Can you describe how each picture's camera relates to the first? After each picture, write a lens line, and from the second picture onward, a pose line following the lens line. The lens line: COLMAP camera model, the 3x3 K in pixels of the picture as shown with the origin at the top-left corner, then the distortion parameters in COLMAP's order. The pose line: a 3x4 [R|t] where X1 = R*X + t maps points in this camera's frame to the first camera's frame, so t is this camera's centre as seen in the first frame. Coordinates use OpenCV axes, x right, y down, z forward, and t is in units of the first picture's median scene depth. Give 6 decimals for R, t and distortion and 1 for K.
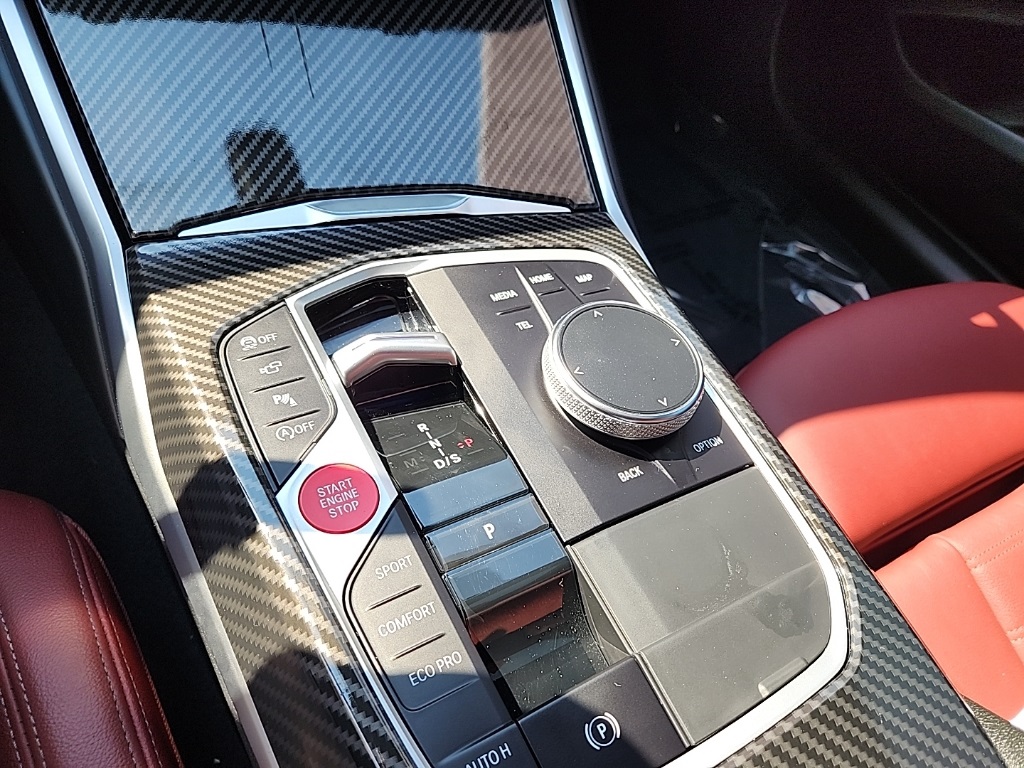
lens RADIAL K [[680.7, 0, 508.4], [0, 680.7, 387.6], [0, 0, 1]] dist [0.049109, -0.027015]
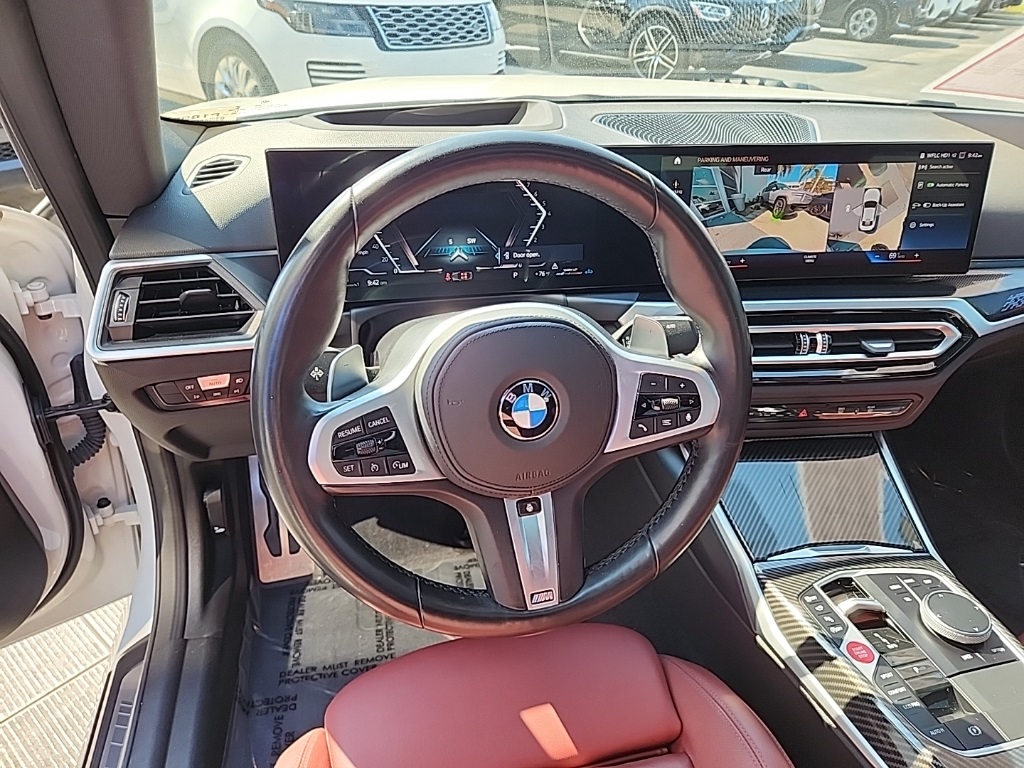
lens RADIAL K [[680.7, 0, 513.8], [0, 680.7, 379.2], [0, 0, 1]] dist [0.049109, -0.027015]
pose [[0.955052, -0.044855, -0.293024, -0.621742], [-0.077565, 0.916236, -0.393060, 0.304829], [0.286110, 0.398121, 0.871574, -2.153127]]
